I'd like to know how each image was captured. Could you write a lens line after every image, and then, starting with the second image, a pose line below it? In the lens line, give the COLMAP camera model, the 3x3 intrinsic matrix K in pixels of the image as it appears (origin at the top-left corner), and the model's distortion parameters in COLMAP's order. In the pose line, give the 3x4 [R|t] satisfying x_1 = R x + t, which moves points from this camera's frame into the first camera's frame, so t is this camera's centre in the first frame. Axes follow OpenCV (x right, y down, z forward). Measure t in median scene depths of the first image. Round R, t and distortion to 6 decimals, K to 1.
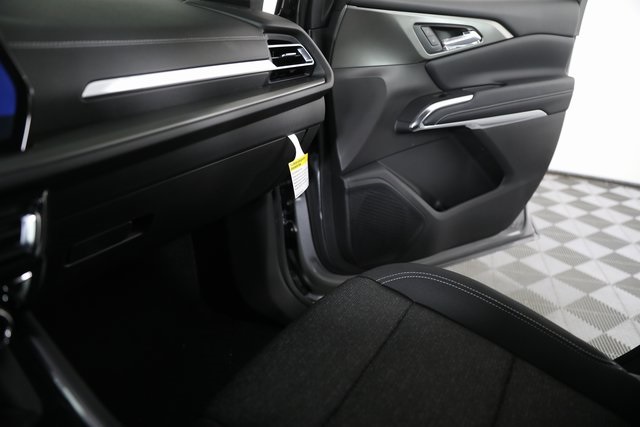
lens RADIAL K [[432.8, 0, 320.0], [0, 432.8, 213.5], [0, 0, 1]] dist [-0.117023, 0.083967]
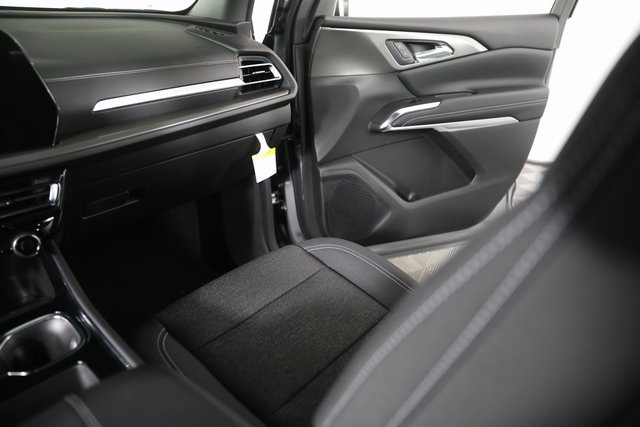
lens RADIAL K [[432.8, 0, 320.0], [0, 432.8, 213.5], [0, 0, 1]] dist [-0.117023, 0.083967]
pose [[0.991058, 0.074325, -0.110810, 0.196270], [-0.069649, 0.996534, 0.045496, -0.009861], [0.113808, -0.037371, 0.992800, -0.197243]]
